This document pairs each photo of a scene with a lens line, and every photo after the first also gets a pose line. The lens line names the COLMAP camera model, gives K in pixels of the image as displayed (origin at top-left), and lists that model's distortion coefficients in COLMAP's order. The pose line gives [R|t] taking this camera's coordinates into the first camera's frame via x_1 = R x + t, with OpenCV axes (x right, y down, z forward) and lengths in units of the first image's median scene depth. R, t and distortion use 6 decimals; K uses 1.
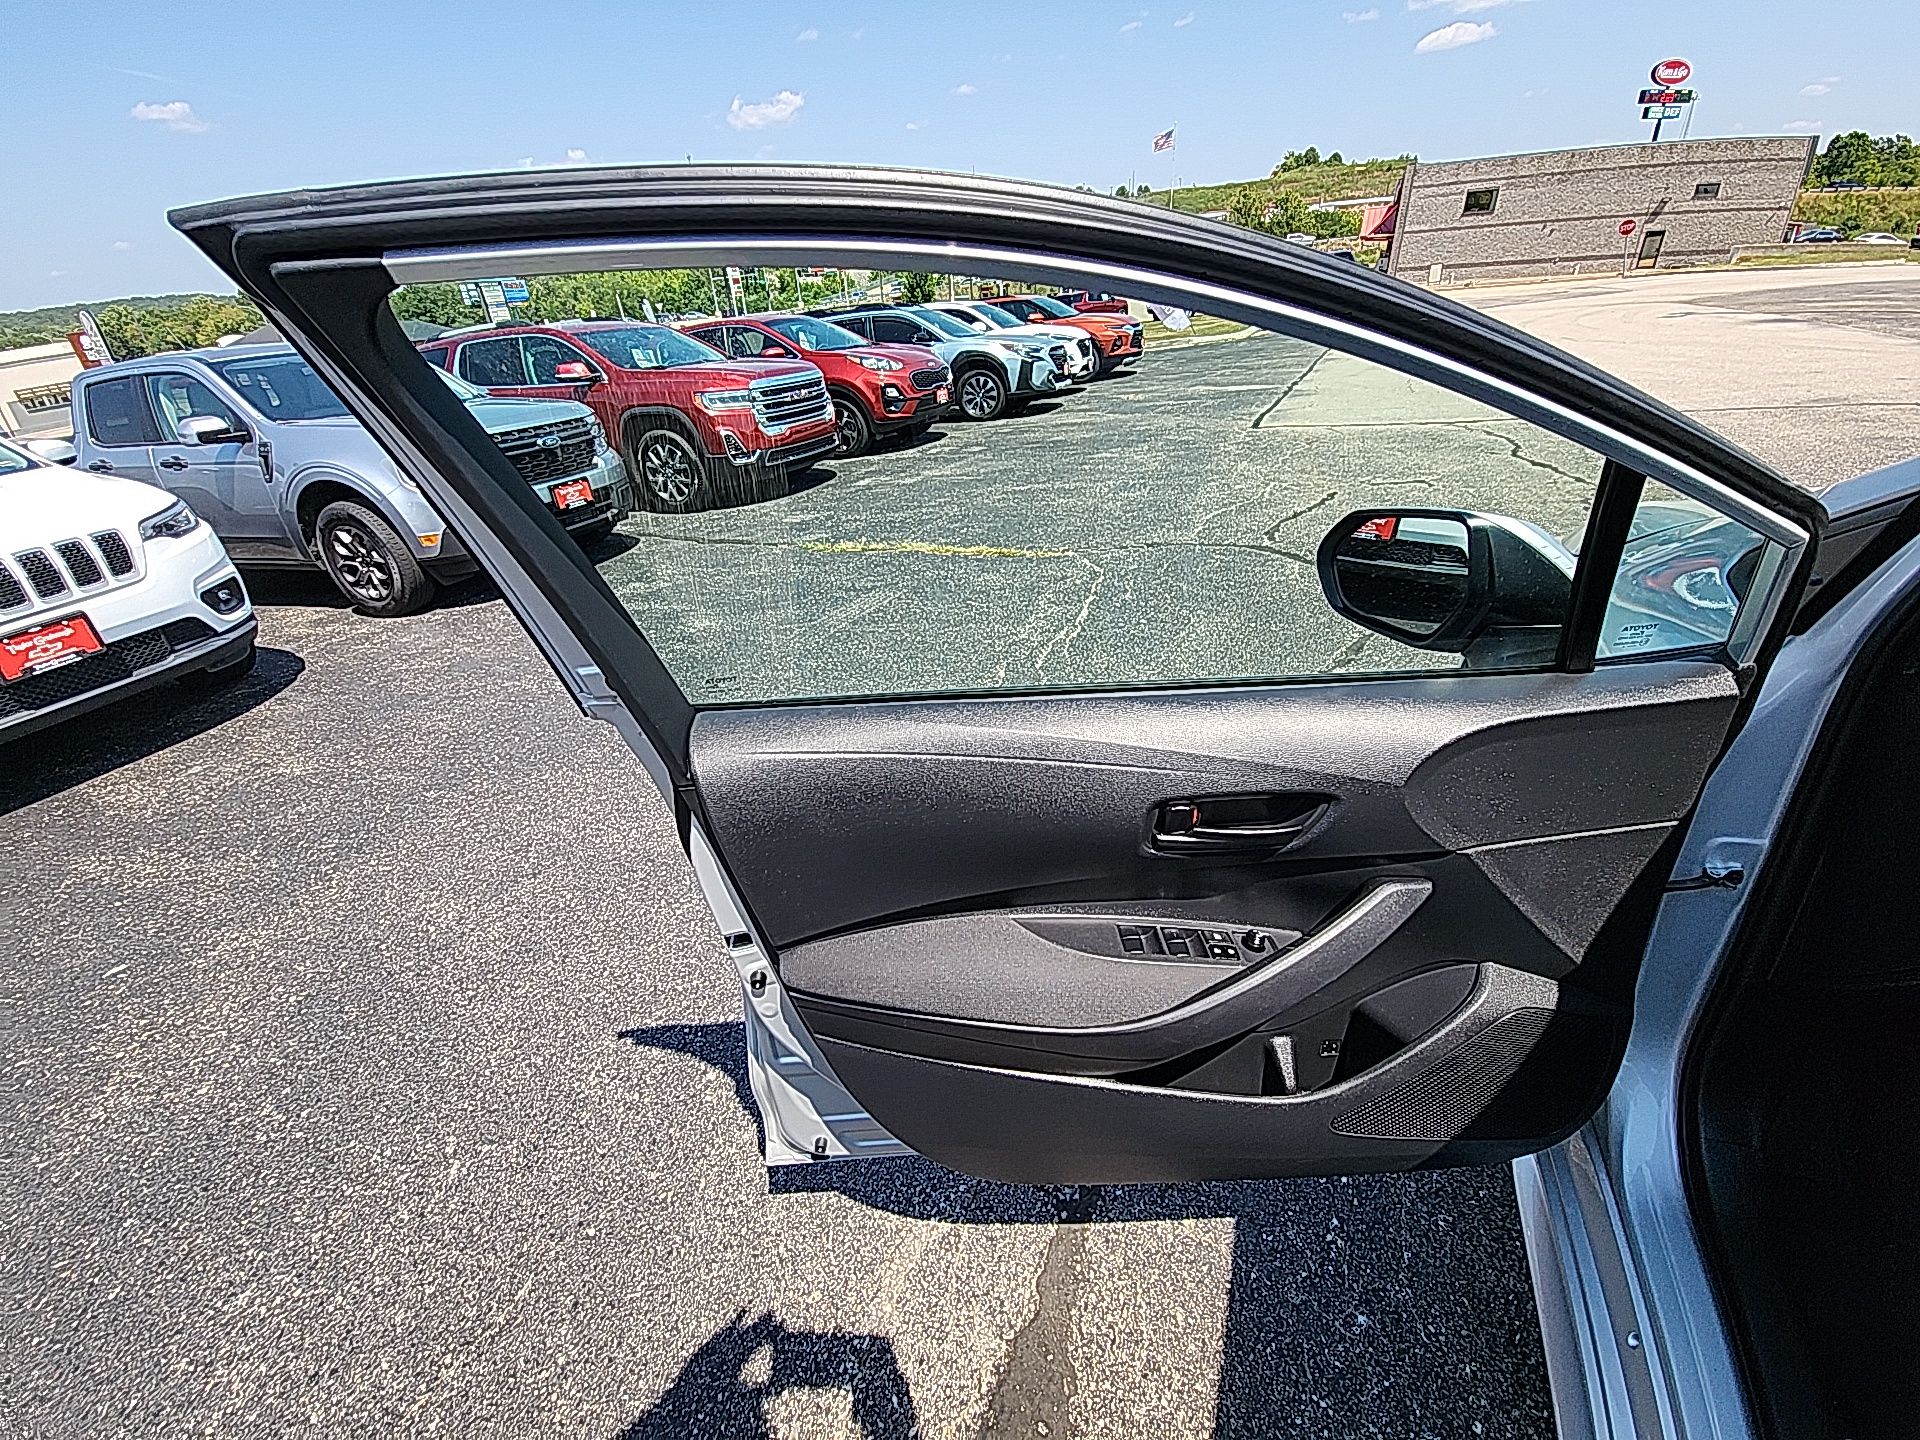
lens RADIAL K [[774.9, 0, 951.1], [0, 774.9, 705.5], [0, 0, 1]] dist [0.015287, -0.011827]
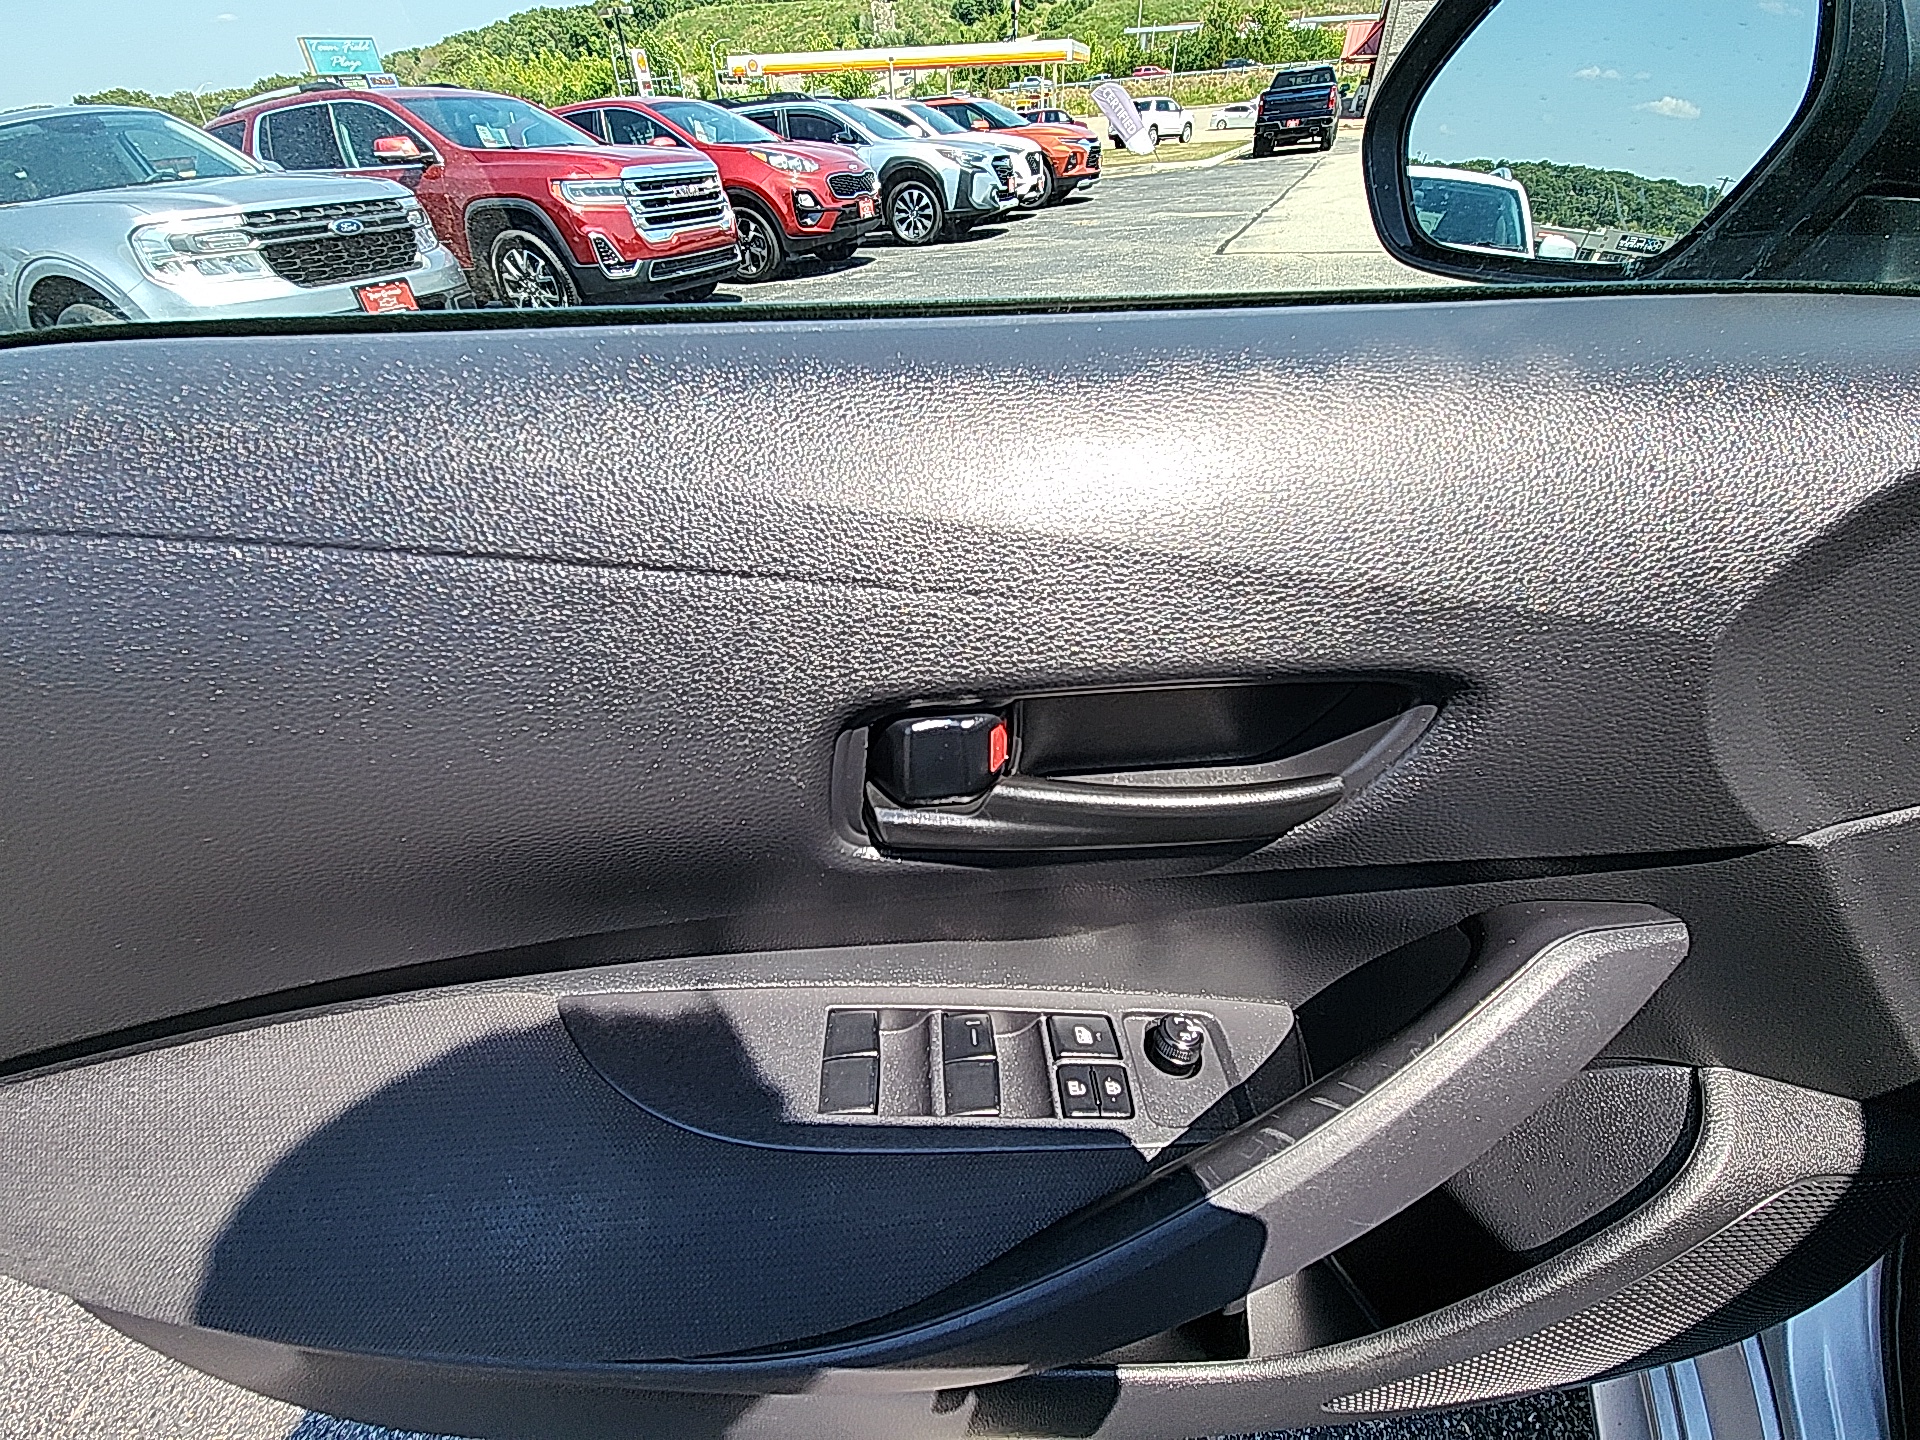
lens RADIAL K [[774.9, 0, 950.6], [0, 774.9, 708.8], [0, 0, 1]] dist [0.015287, -0.011827]
pose [[0.997809, -0.007027, 0.065782, 0.024113], [-0.003901, 0.986363, 0.164537, 0.006916], [-0.066041, -0.164433, 0.984175, 0.061995]]
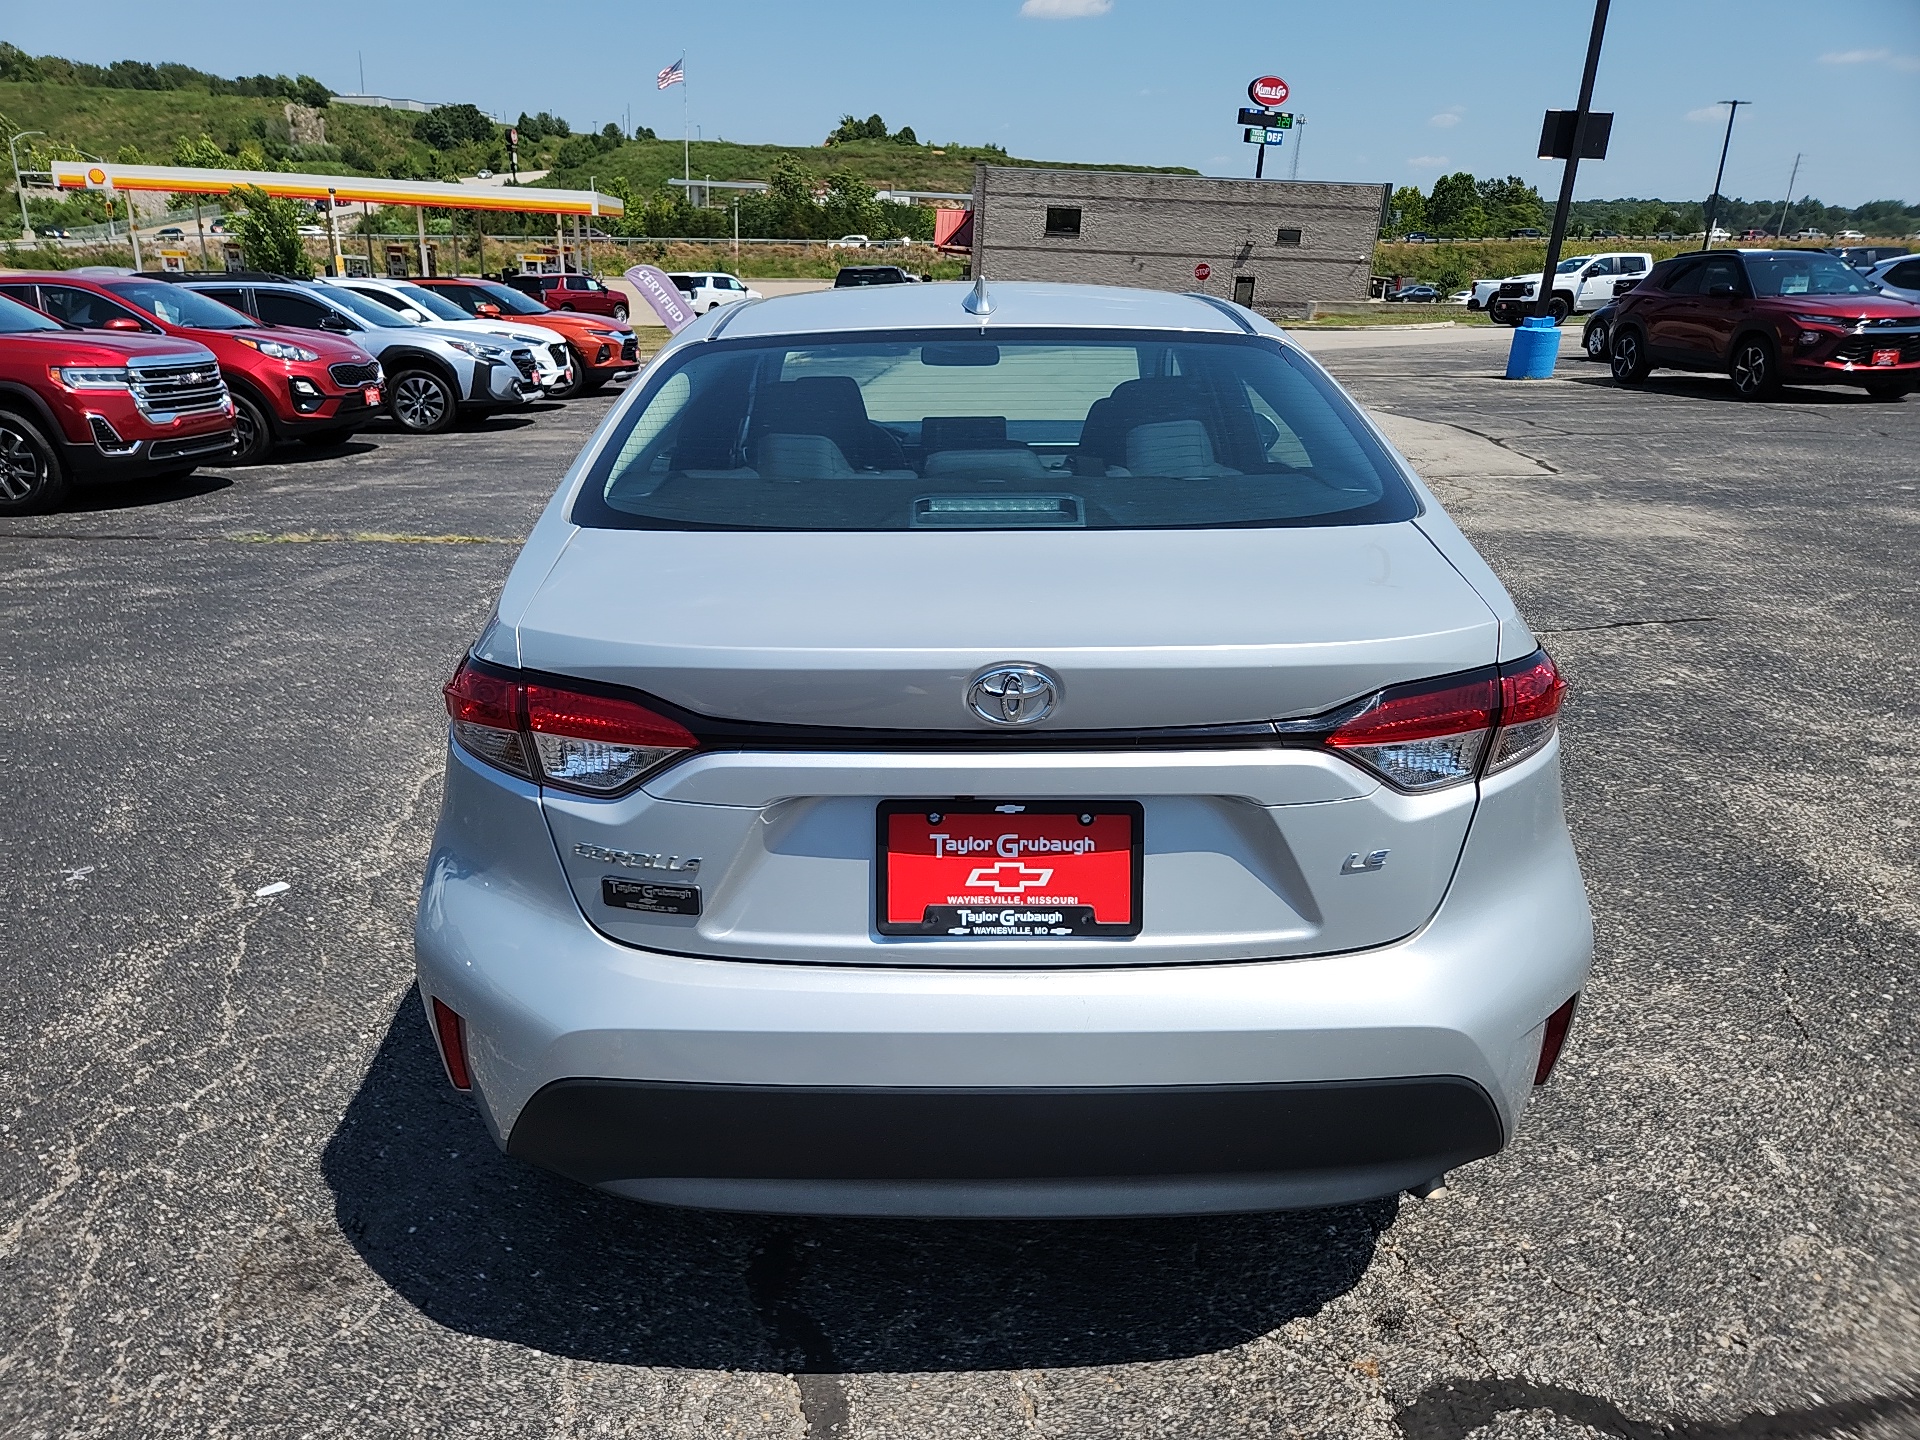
lens RADIAL K [[1283.9, 0, 918.9], [0, 1283.9, 718.2], [0, 0, 1]] dist [0.070655, -0.061744]
pose [[0.914945, -0.034081, 0.402136, -0.053168], [0.098275, 0.985249, -0.140095, 0.186294], [-0.391430, 0.167699, 0.904798, -0.409806]]
